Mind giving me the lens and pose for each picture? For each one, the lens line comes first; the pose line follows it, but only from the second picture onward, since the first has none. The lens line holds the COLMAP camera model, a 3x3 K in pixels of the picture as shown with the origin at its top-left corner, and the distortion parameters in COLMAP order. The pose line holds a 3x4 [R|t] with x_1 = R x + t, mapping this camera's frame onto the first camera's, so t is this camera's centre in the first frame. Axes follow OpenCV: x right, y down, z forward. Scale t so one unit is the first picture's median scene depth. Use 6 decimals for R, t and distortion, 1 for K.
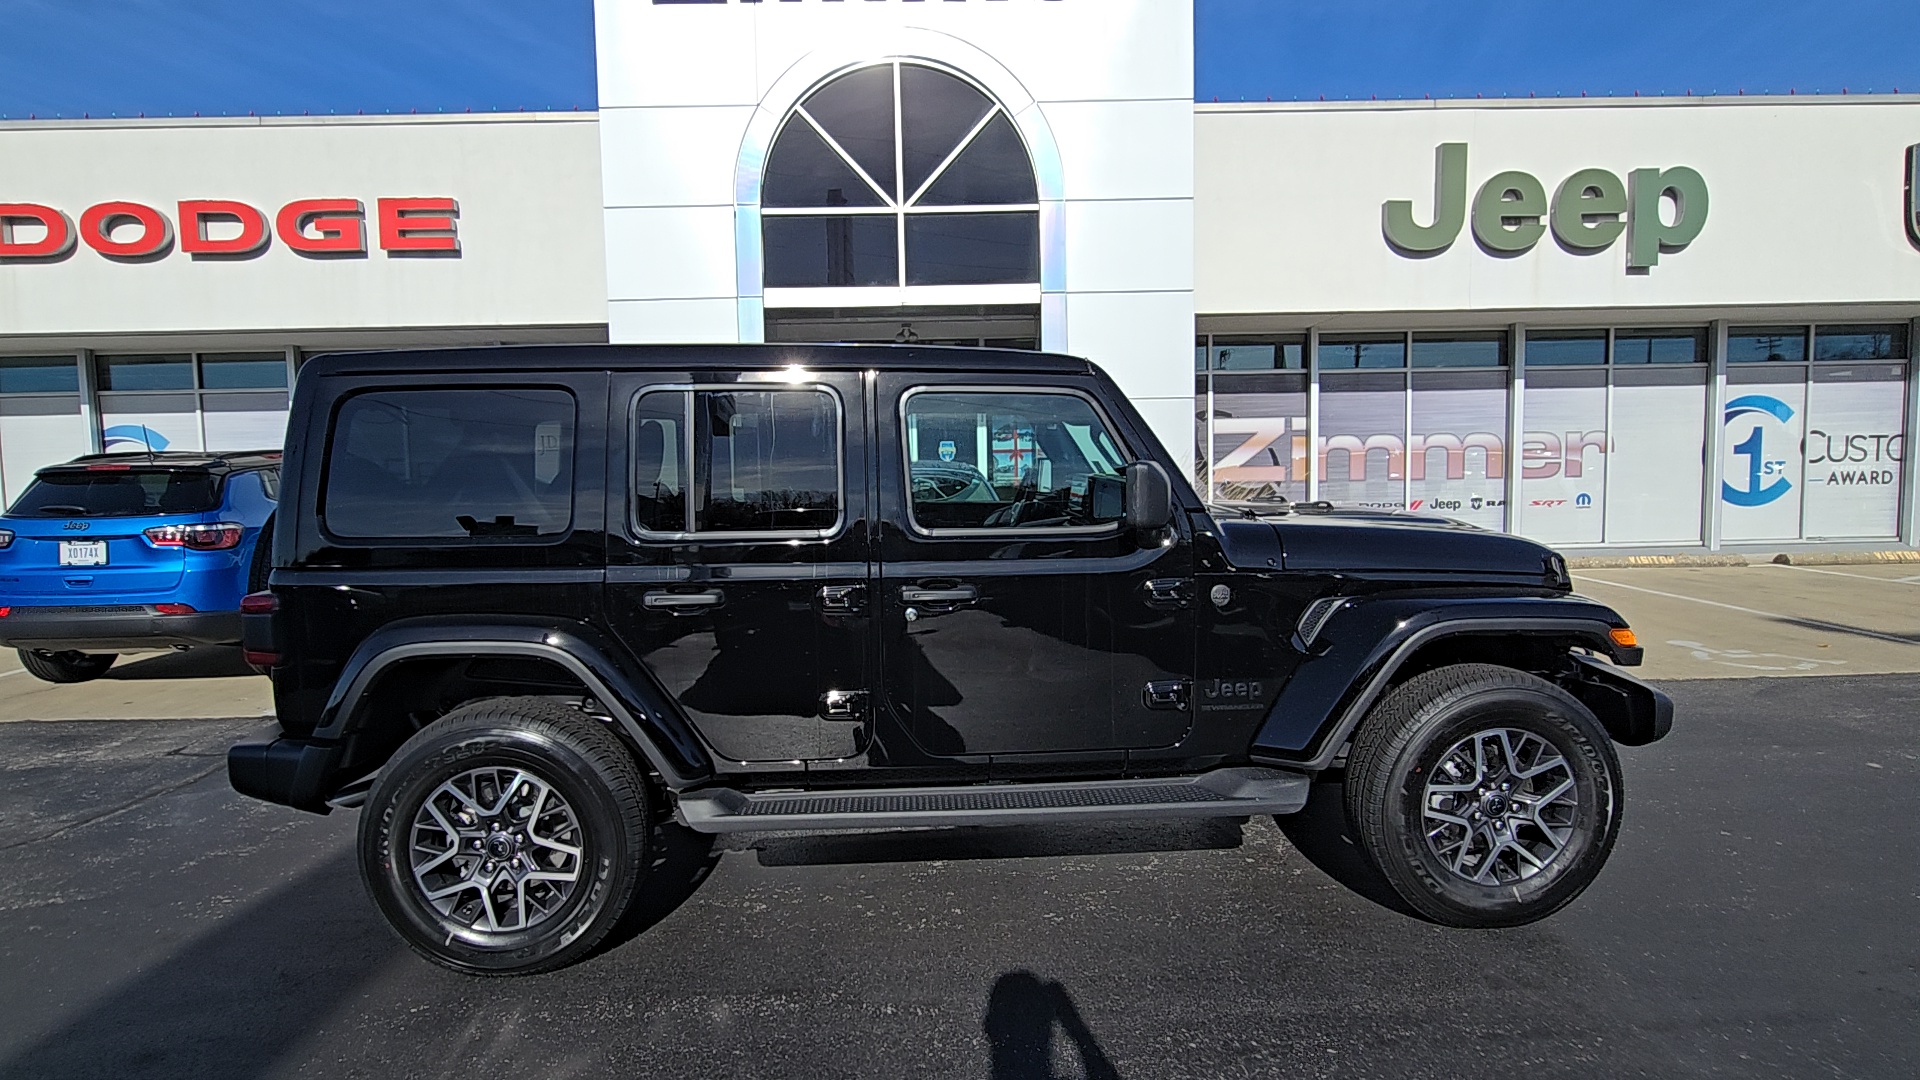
lens RADIAL K [[970.4, 0, 952.3], [0, 970.4, 540.1], [0, 0, 1]] dist [0.000854, -0.001091]
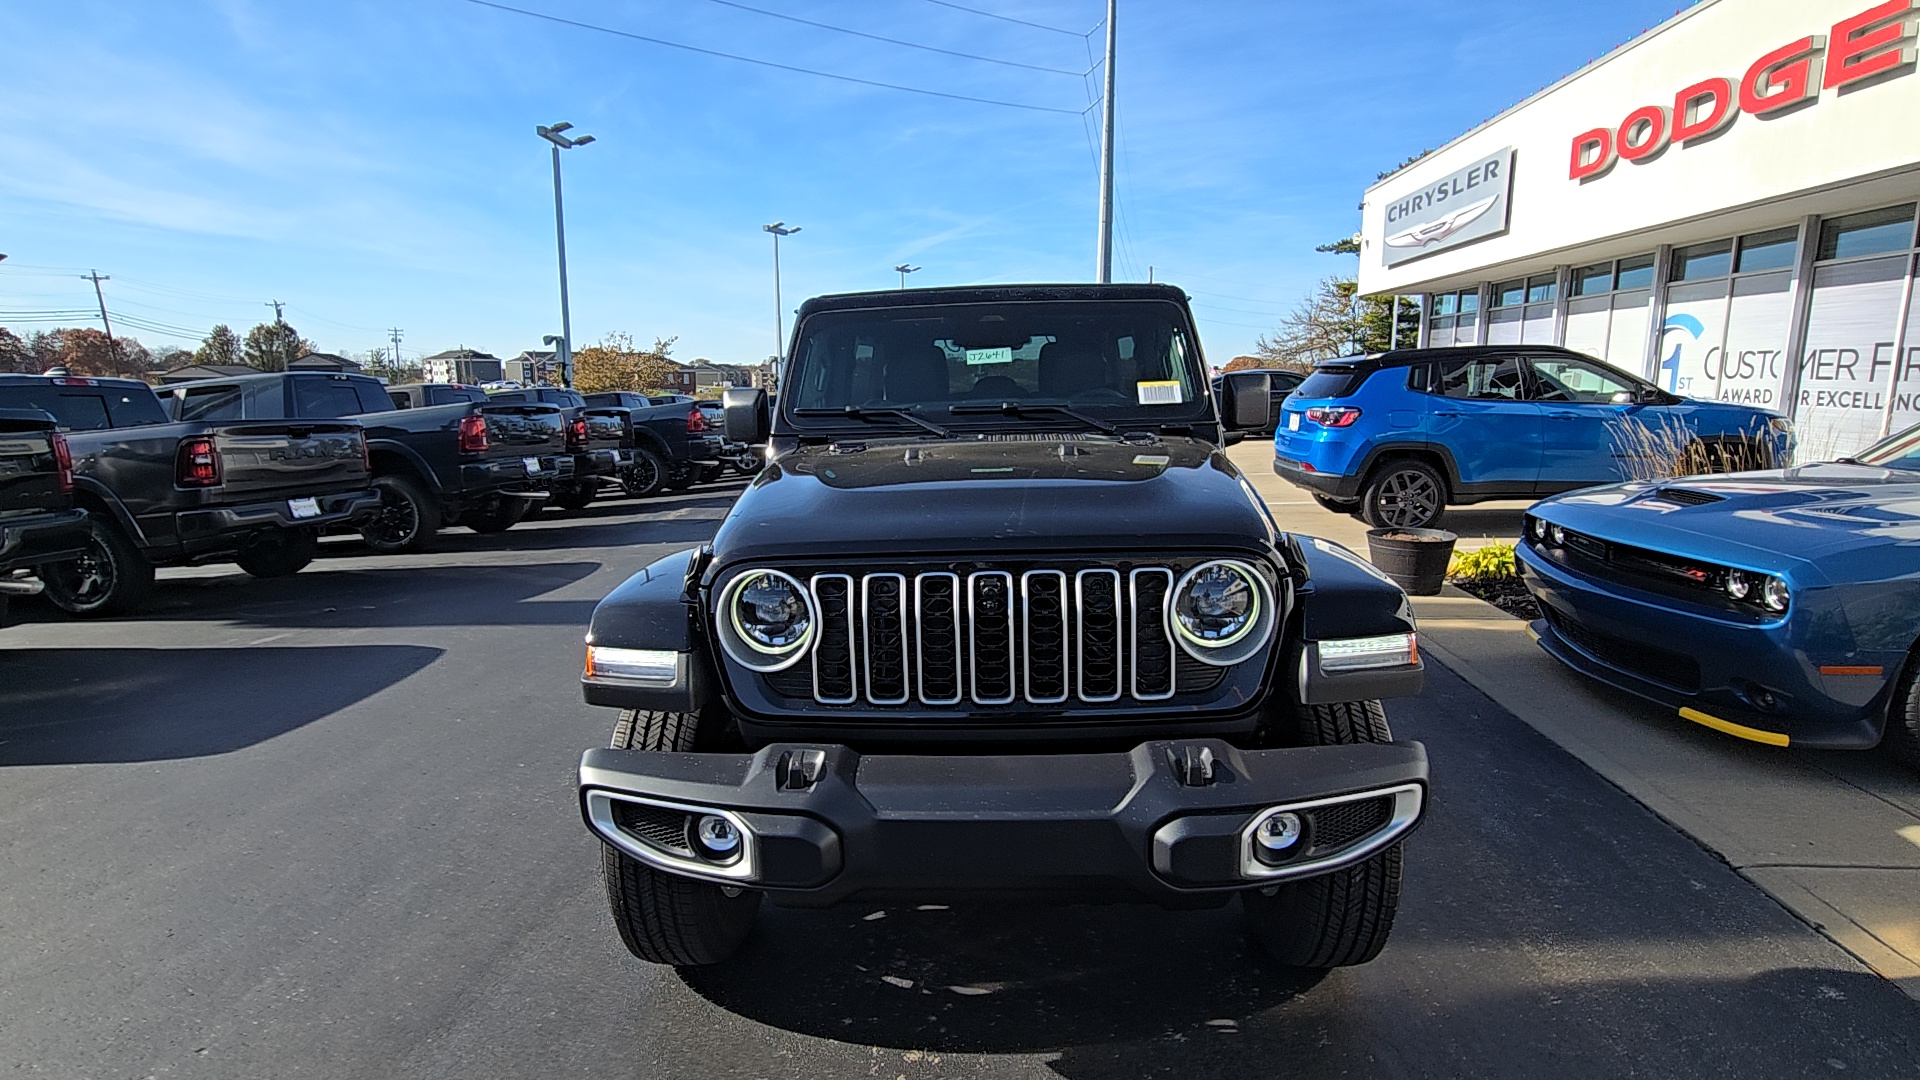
lens RADIAL K [[964.4, 0, 948.6], [0, 964.4, 548.0], [0, 0, 1]] dist [-0.000127, -0.000613]
pose [[-0.105568, 0.196921, -0.974719, 0.367239], [-0.061808, 0.977002, 0.204076, -0.038522], [0.992489, 0.081790, -0.090969, 0.362605]]
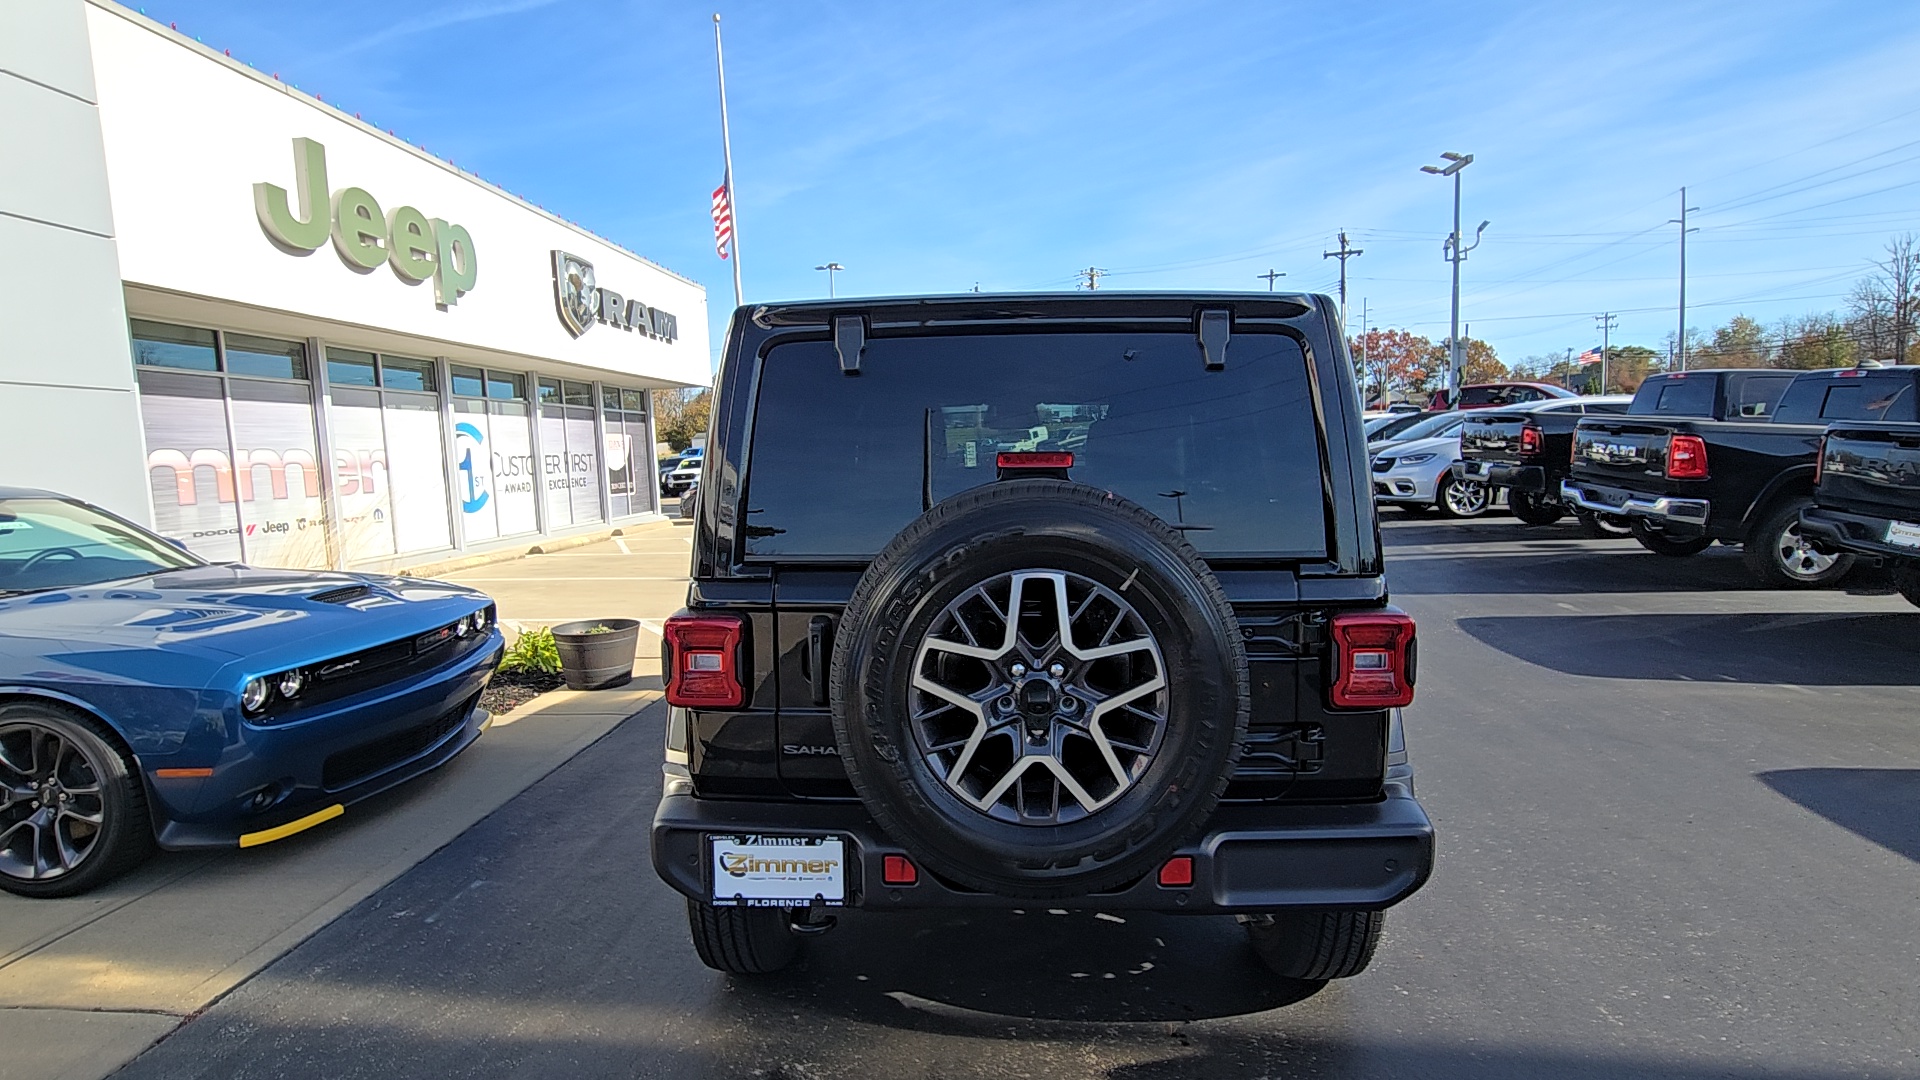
lens RADIAL K [[964.8, 0, 949.8], [0, 964.8, 550.4], [0, 0, 1]] dist [-0.000833, -0.000152]
pose [[0.102168, -0.086494, 0.991000, -0.385573], [0.103795, 0.991702, 0.075854, -0.021698], [-0.989337, 0.095111, 0.110298, 0.329430]]
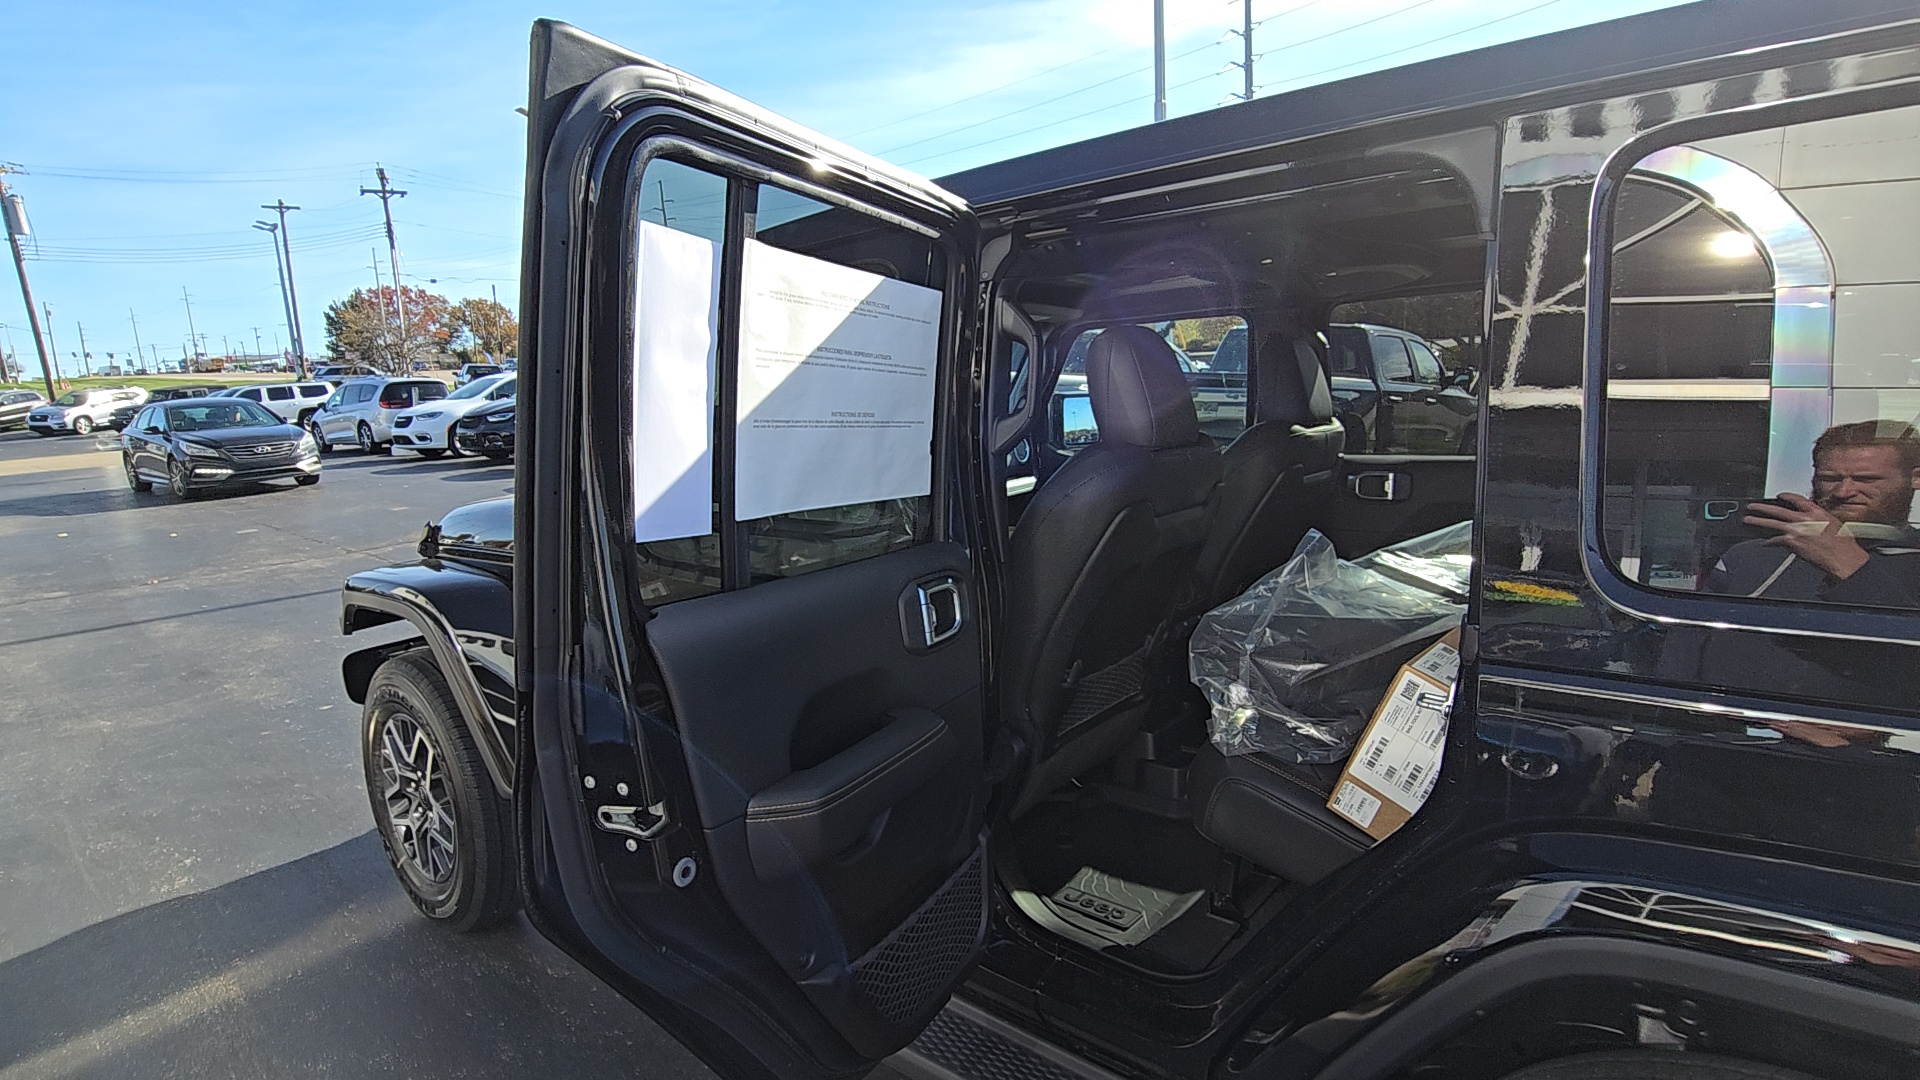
lens RADIAL K [[964.8, 0, 949.8], [0, 964.8, 550.4], [0, 0, 1]] dist [-0.000833, -0.000152]
pose [[-0.735652, -0.069274, 0.673808, -0.128010], [0.110440, 0.969179, 0.220217, -0.044961], [-0.668296, 0.236419, -0.705327, 0.515526]]
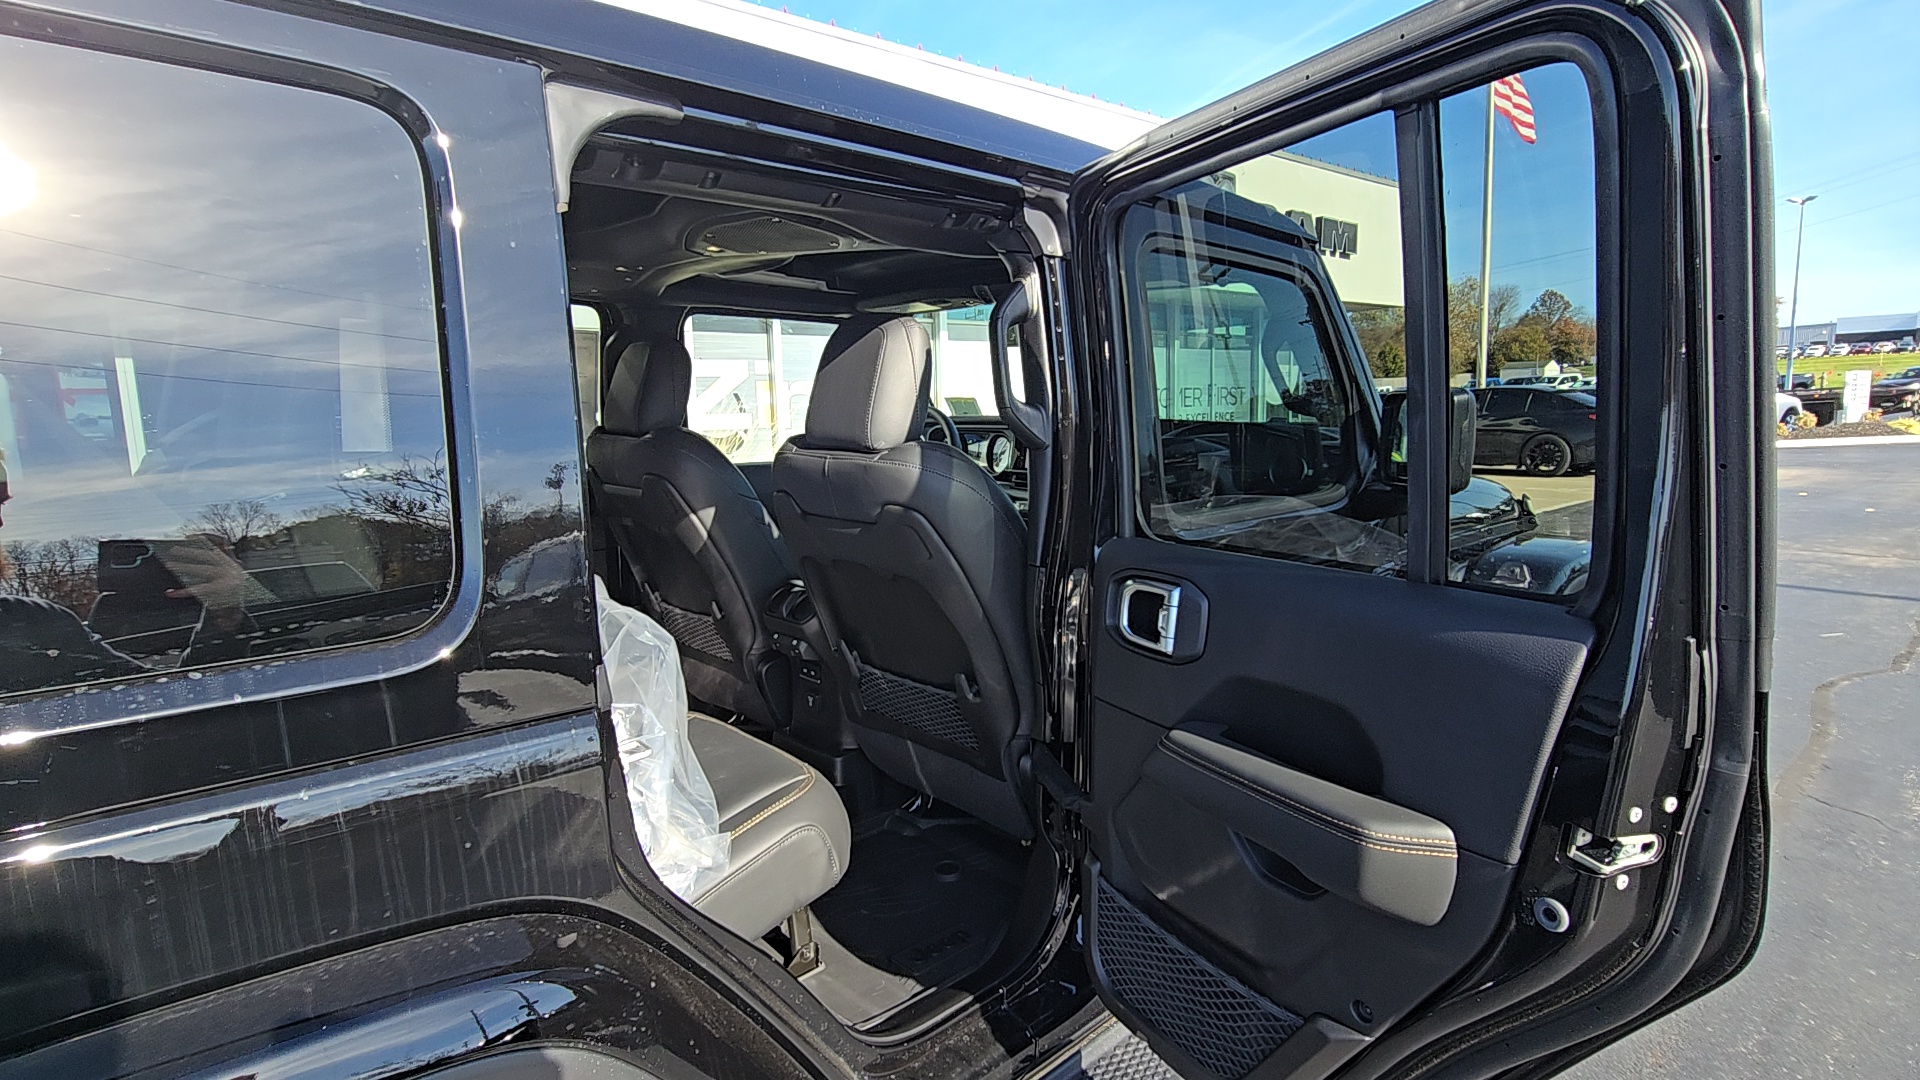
lens RADIAL K [[970.4, 0, 952.3], [0, 970.4, 540.1], [0, 0, 1]] dist [0.000854, -0.001091]
pose [[0.771702, -0.085478, 0.630214, -0.124070], [0.052950, 0.996122, 0.070270, -0.011703], [-0.633777, -0.020857, 0.773235, 0.181716]]
